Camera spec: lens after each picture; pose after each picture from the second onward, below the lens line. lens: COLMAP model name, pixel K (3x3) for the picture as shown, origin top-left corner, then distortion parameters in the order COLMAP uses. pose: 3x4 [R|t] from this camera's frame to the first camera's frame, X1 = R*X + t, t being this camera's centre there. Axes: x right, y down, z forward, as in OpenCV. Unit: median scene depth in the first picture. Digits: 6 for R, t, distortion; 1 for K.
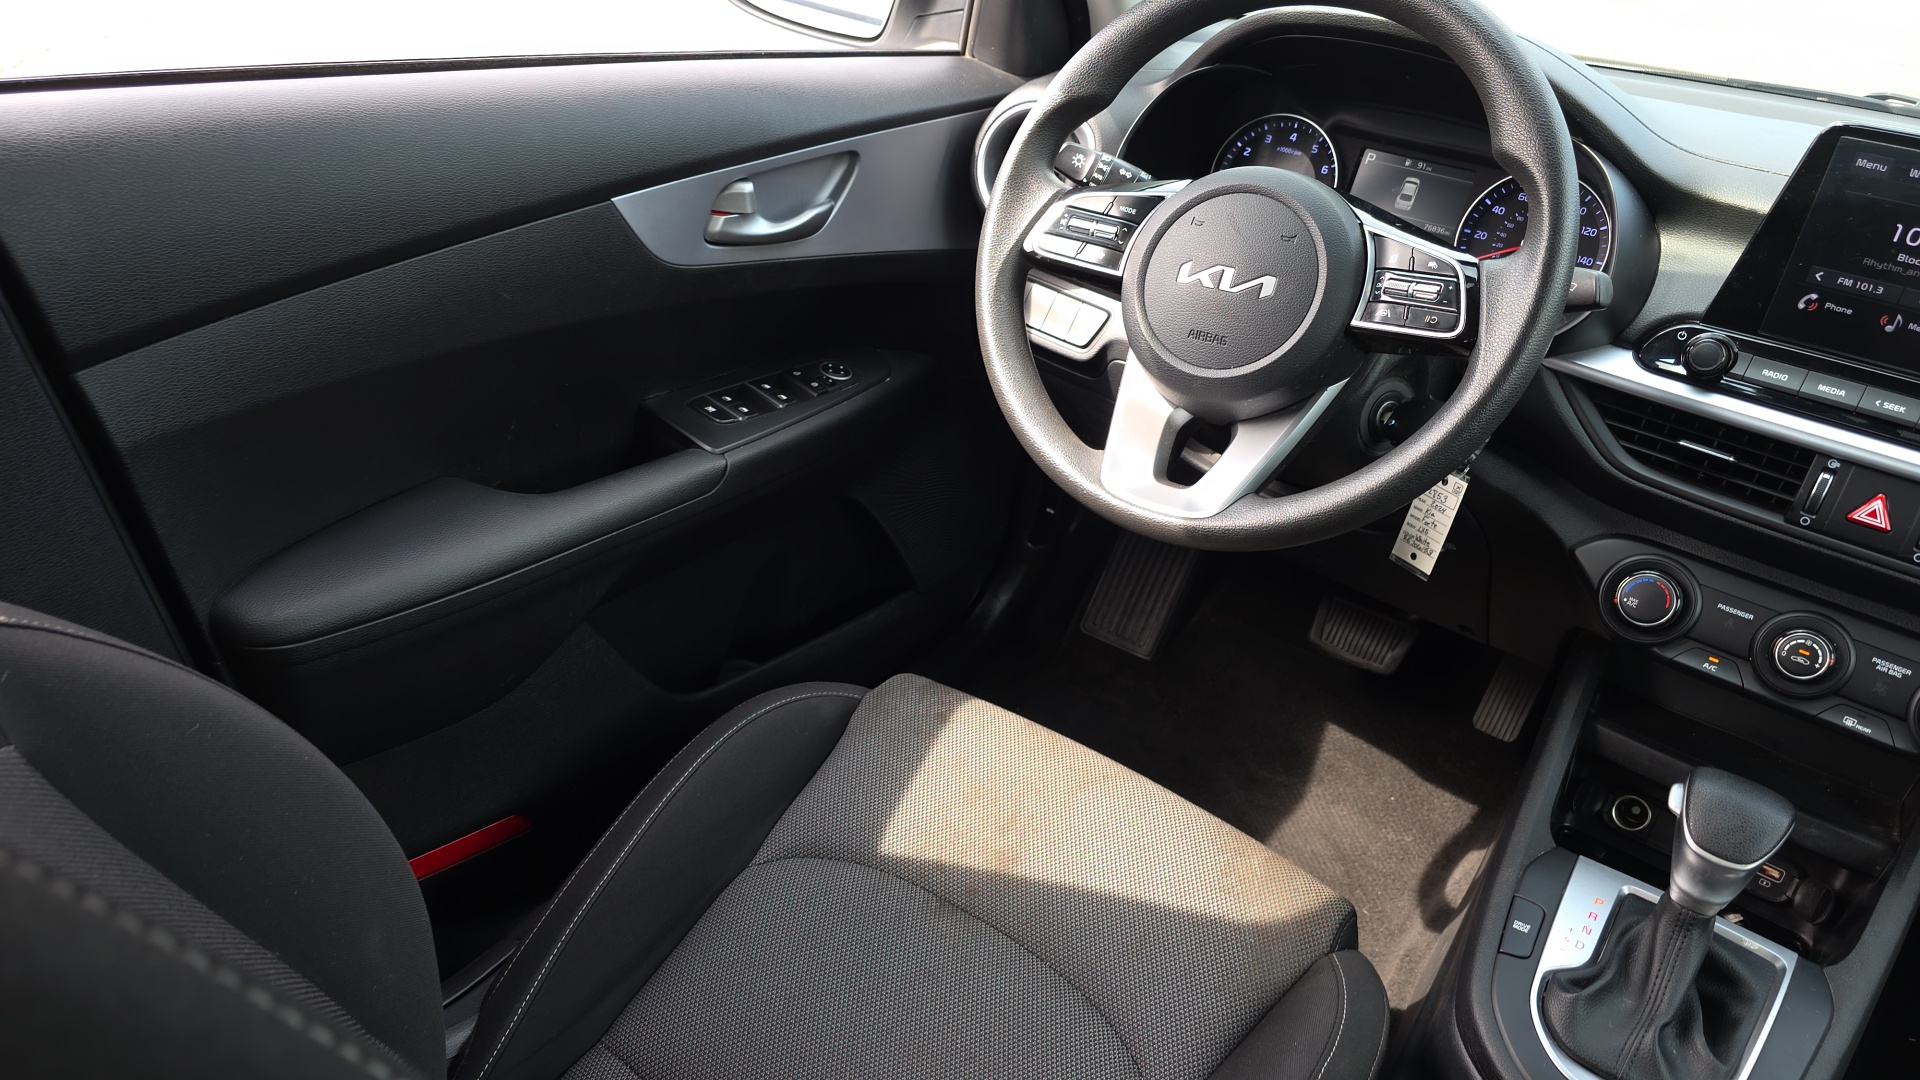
lens RADIAL K [[1288.8, 0, 926.5], [0, 1288.8, 566.2], [0, 0, 1]] dist [0.056066, -0.064437]
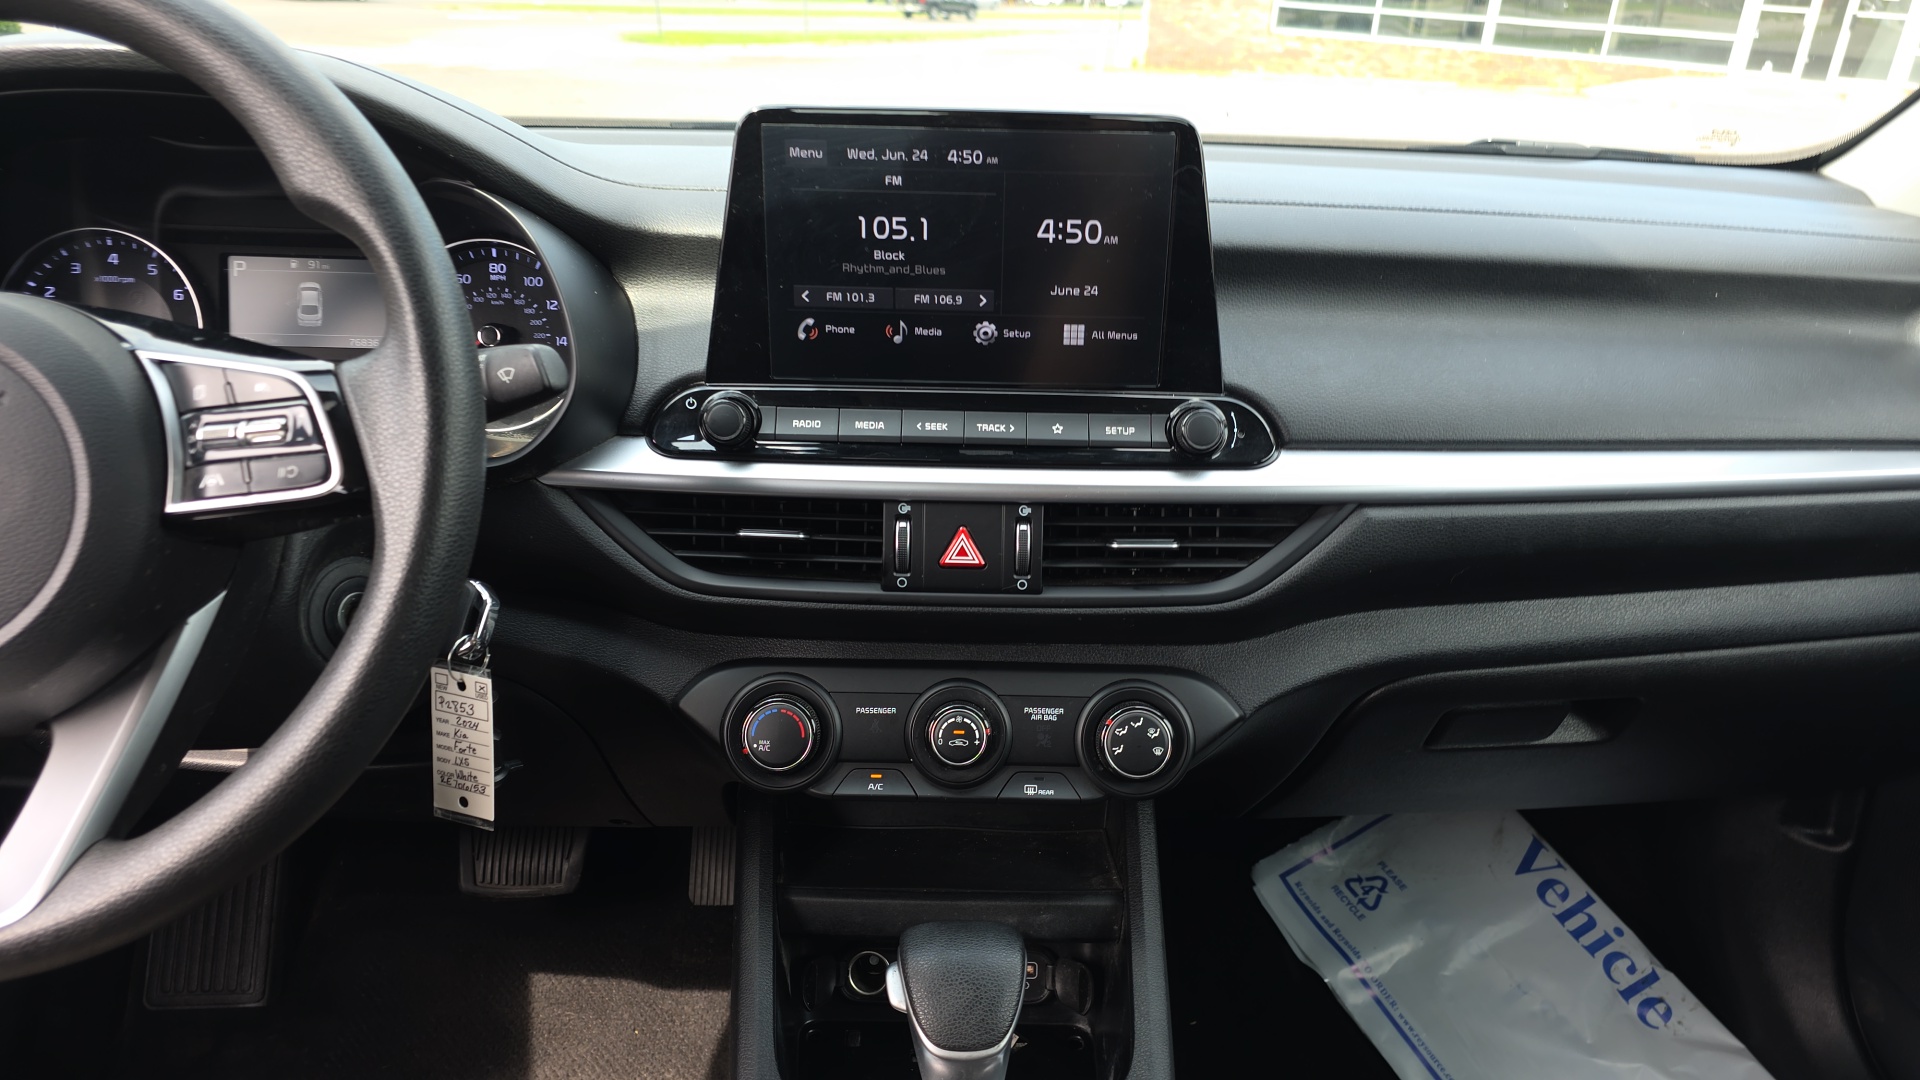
lens RADIAL K [[1288.8, 0, 980.1], [0, 1288.8, 558.9], [0, 0, 1]] dist [0.056066, -0.064437]
pose [[0.759869, -0.299935, 0.576747, 0.237425], [0.359820, 0.932956, 0.011115, -0.037550], [-0.541413, 0.199080, 0.816847, 0.295945]]
